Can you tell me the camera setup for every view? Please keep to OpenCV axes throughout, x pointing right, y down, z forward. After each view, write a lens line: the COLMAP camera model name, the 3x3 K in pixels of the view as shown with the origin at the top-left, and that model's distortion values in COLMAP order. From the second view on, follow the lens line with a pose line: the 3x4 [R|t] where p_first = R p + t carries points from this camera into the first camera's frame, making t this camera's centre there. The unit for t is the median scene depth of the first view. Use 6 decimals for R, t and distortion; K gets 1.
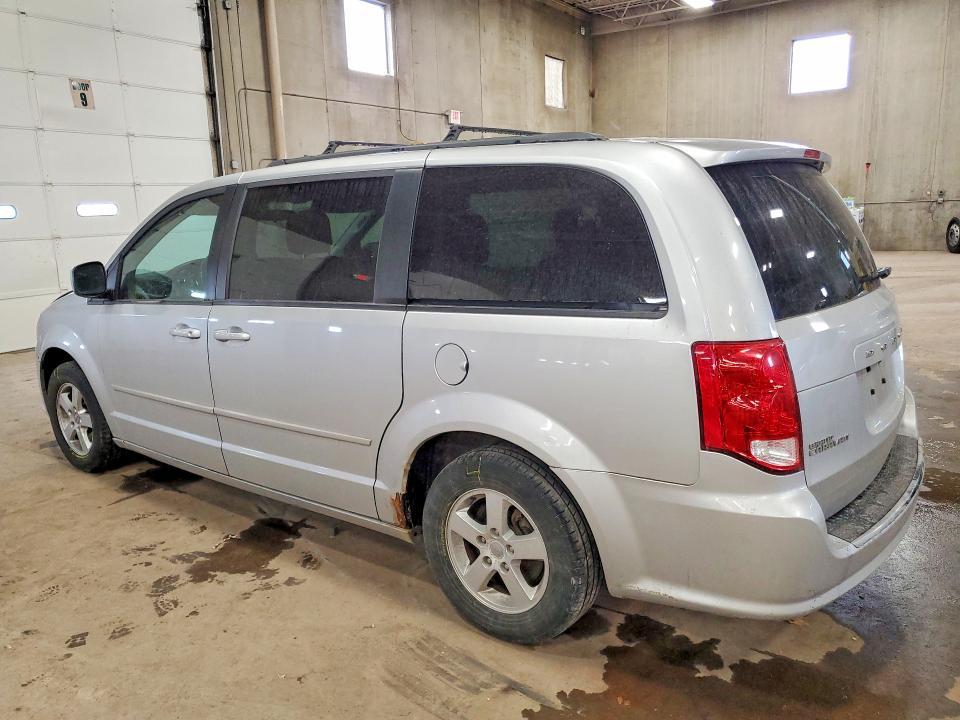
lens RADIAL K [[737.5, 0, 466.1], [0, 737.5, 359.3], [0, 0, 1]] dist [-0.003523, 0.031544]
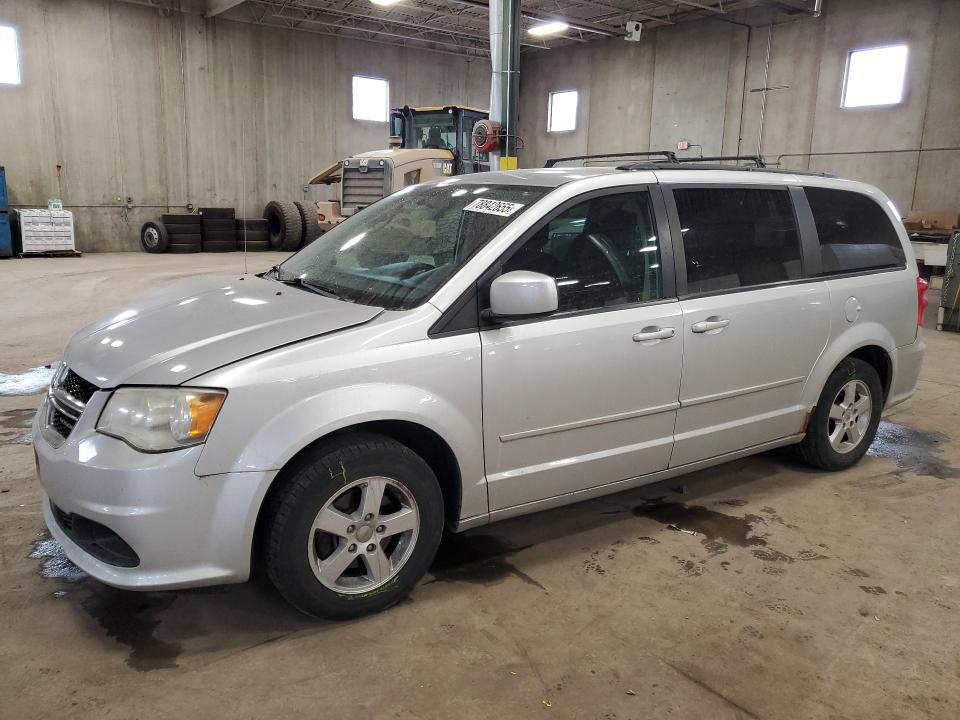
lens RADIAL K [[737.5, 0, 466.1], [0, 737.5, 359.3], [0, 0, 1]] dist [-0.003523, 0.031544]
pose [[0.337421, -0.158535, 0.927908, -1.285627], [0.162443, 0.980735, 0.108490, -0.141692], [-0.927232, 0.114126, 0.356674, 0.843349]]
